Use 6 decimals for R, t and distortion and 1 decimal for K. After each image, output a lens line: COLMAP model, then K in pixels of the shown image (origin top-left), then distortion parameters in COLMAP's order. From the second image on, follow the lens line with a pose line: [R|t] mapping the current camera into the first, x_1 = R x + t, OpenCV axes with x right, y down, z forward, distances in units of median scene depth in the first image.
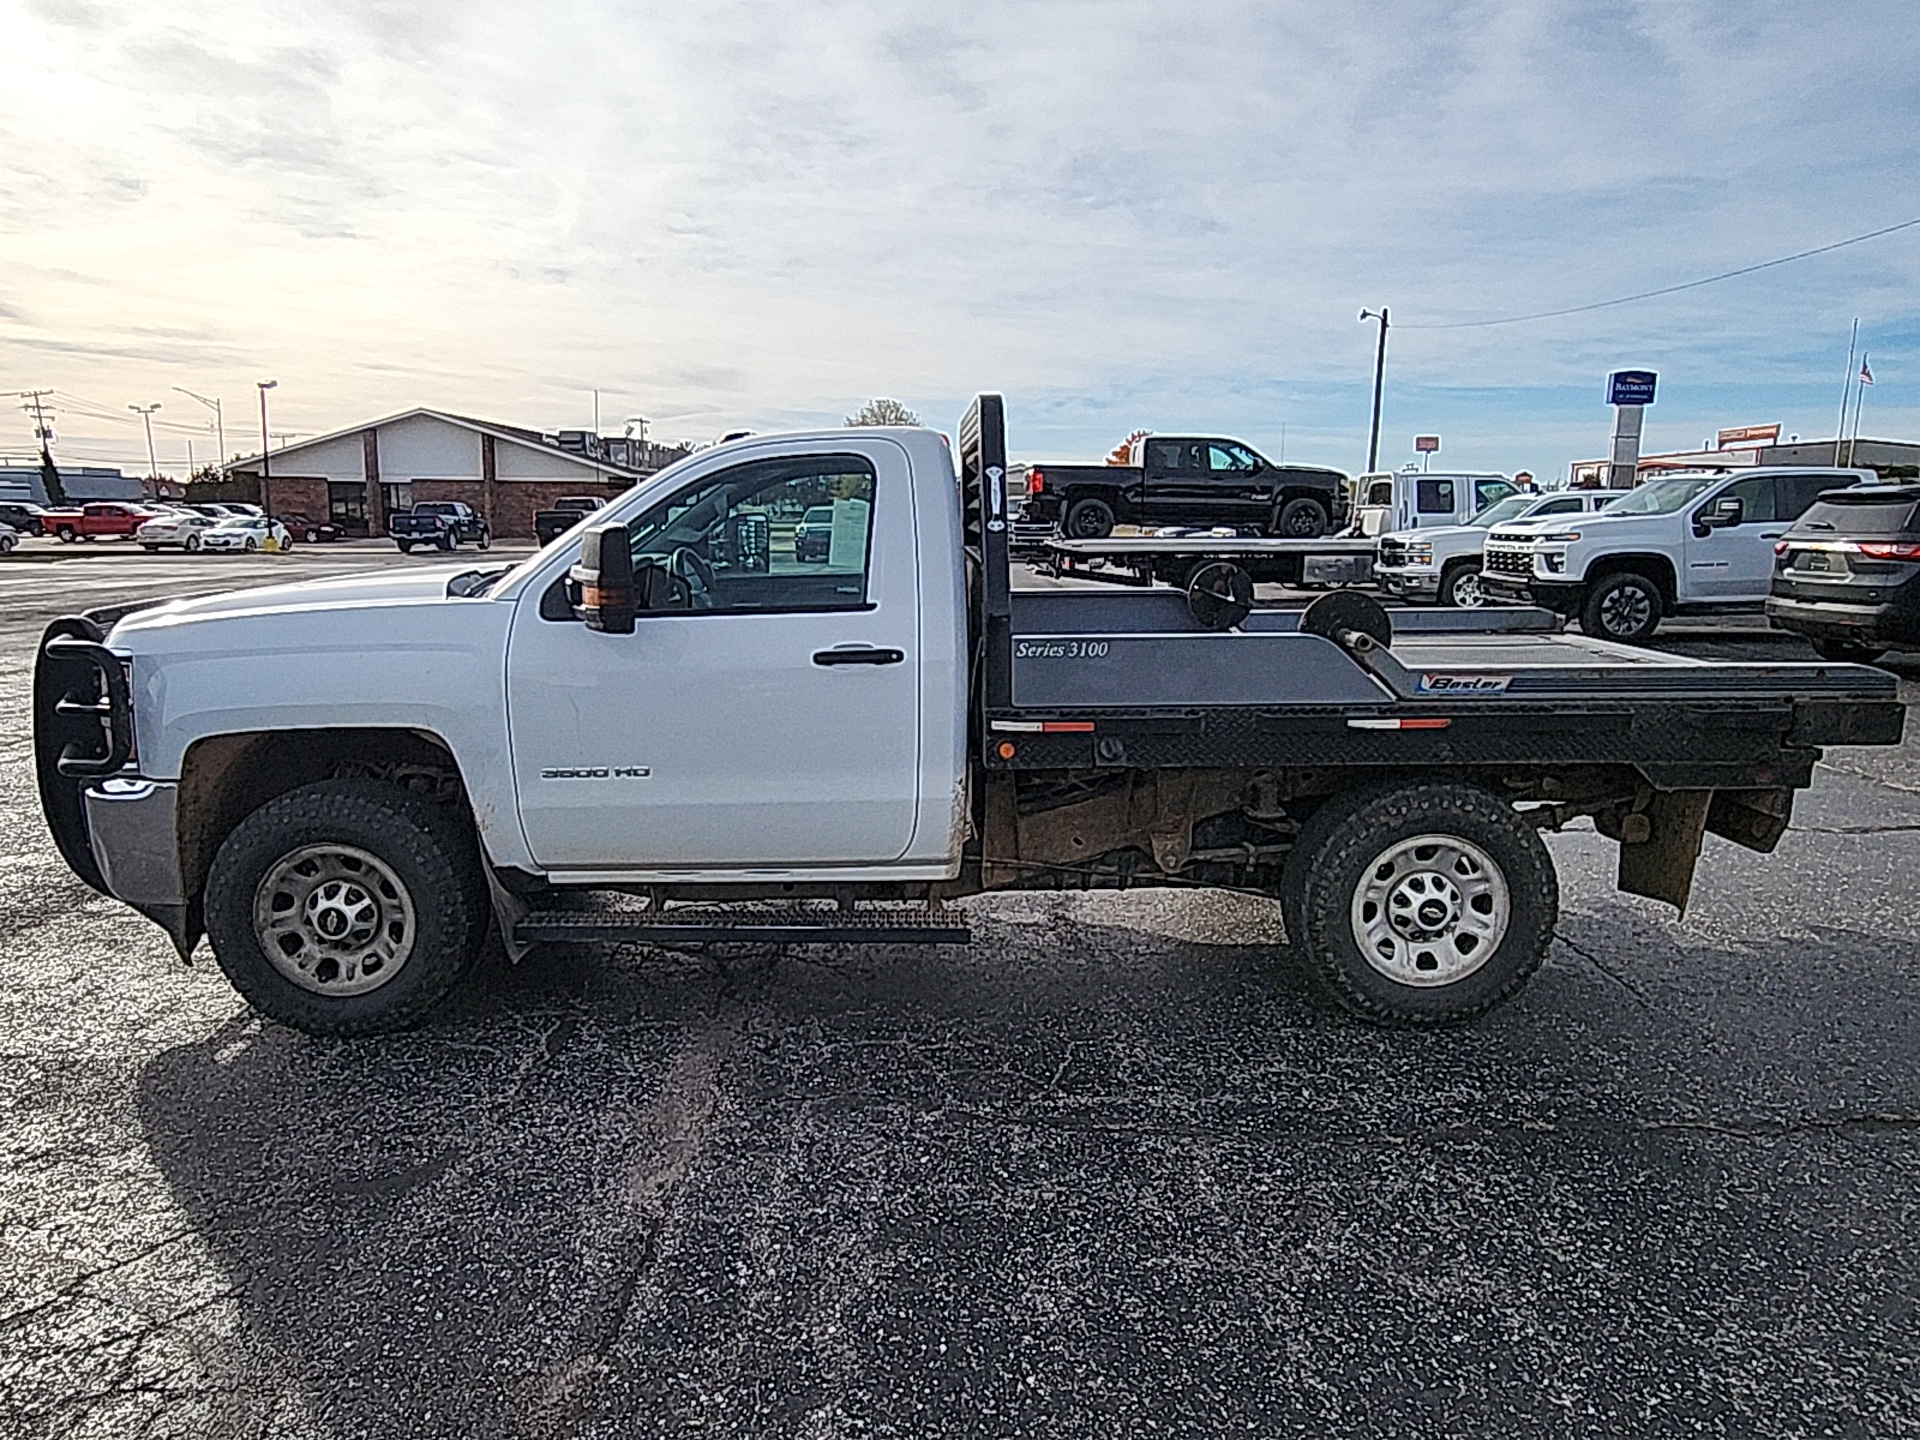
lens RADIAL K [[1248.2, 0, 930.0], [0, 1248.2, 714.1], [0, 0, 1]] dist [0.000201, 0.005243]
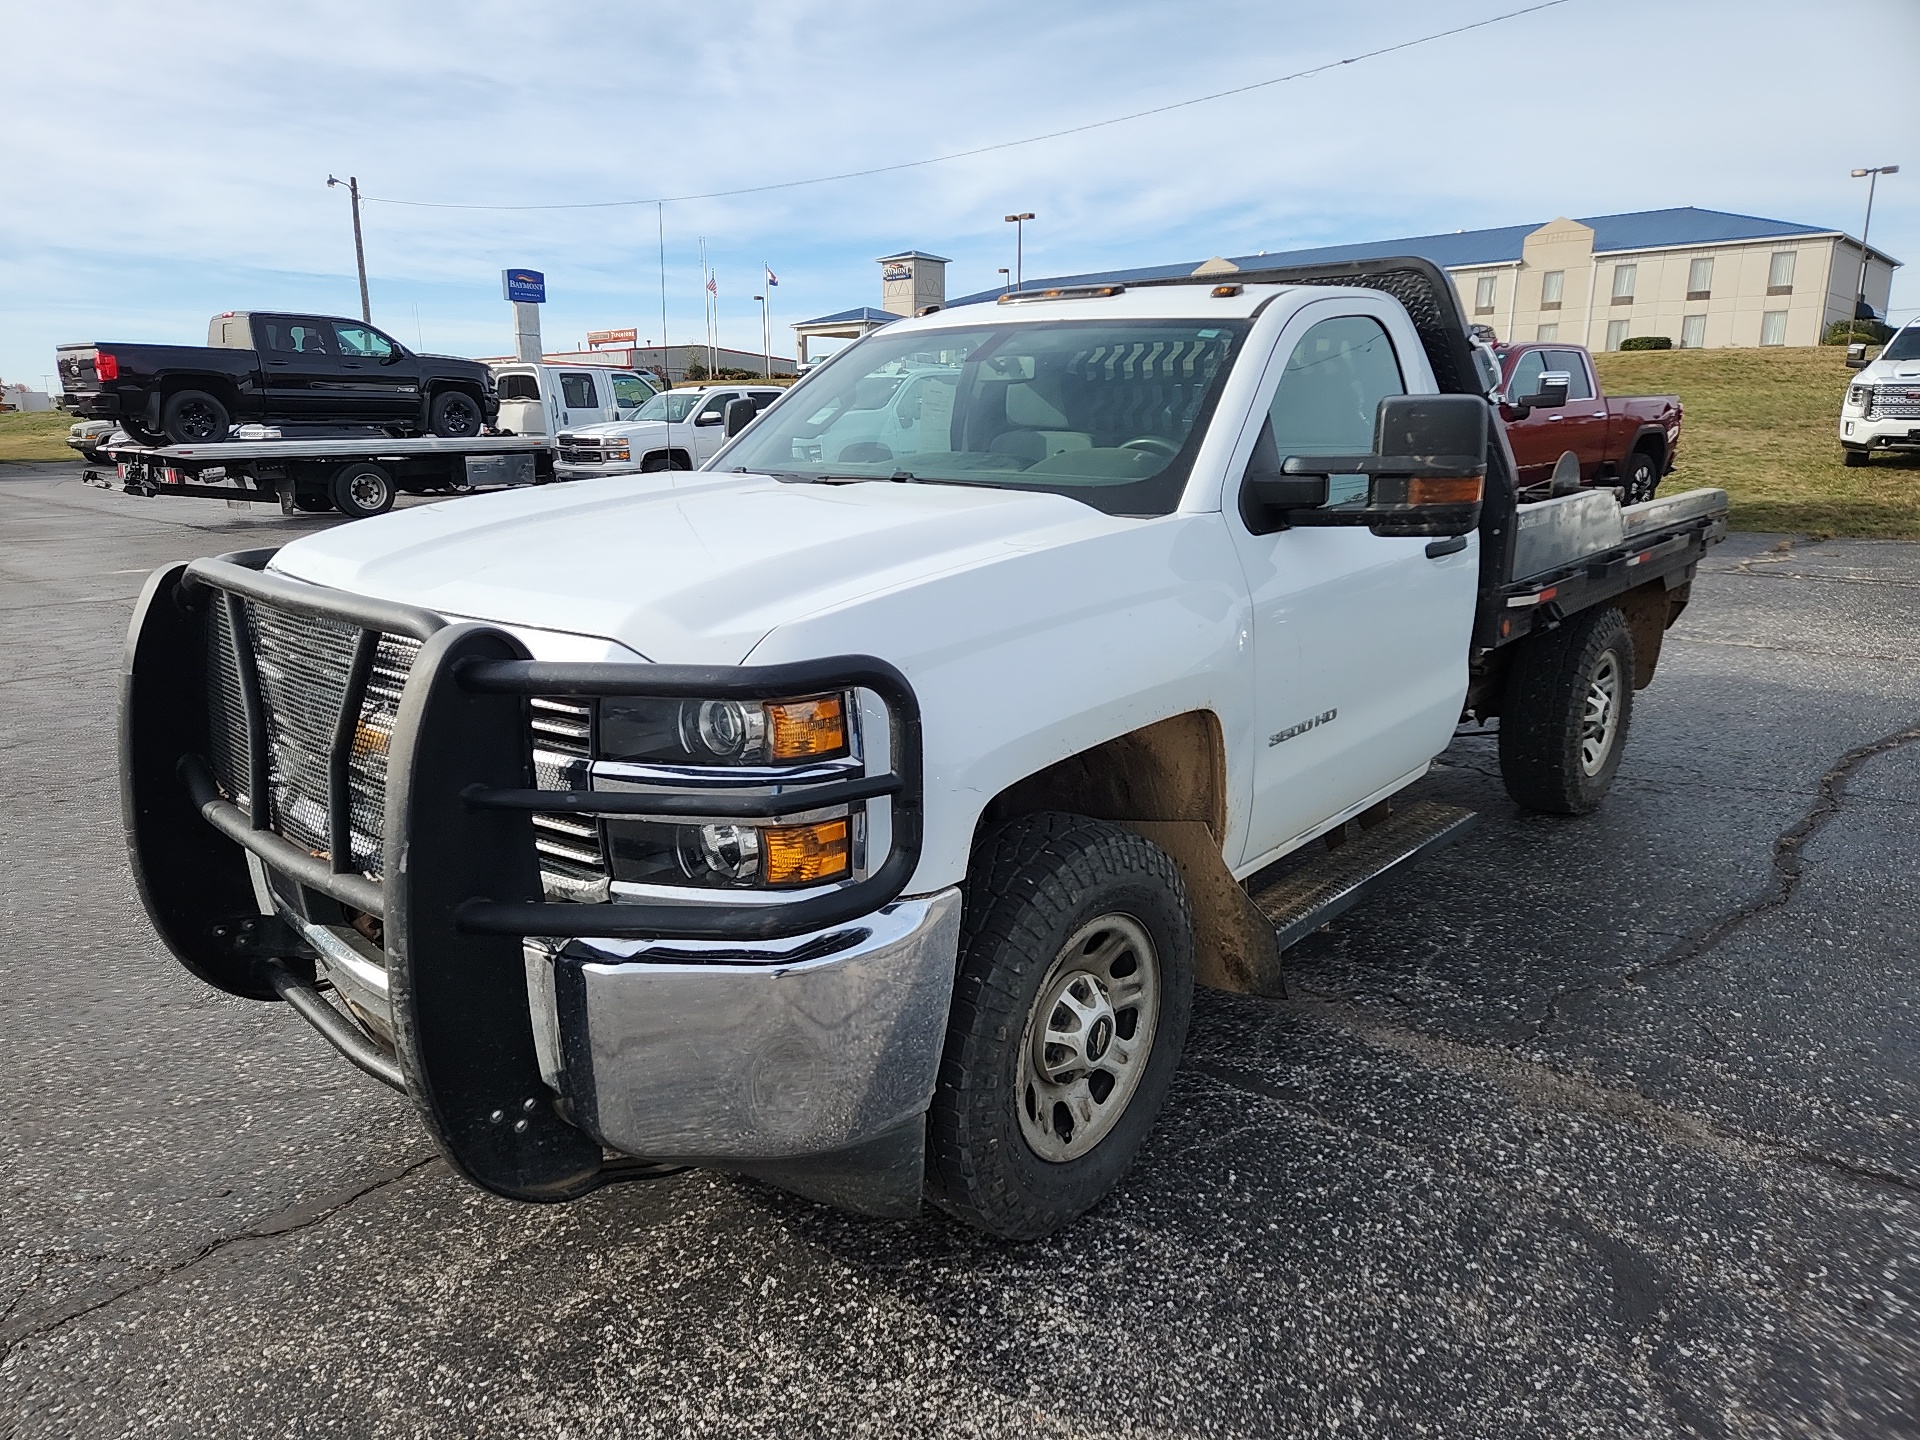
lens RADIAL K [[1289.5, 0, 960.0], [0, 1289.5, 720.0], [0, 0, 1]] dist [0.020273, -0.000653]
pose [[0.660217, -0.182226, 0.728634, -0.177074], [0.128335, 0.983225, 0.129613, -0.015734], [-0.740030, 0.007937, 0.672527, 0.111117]]
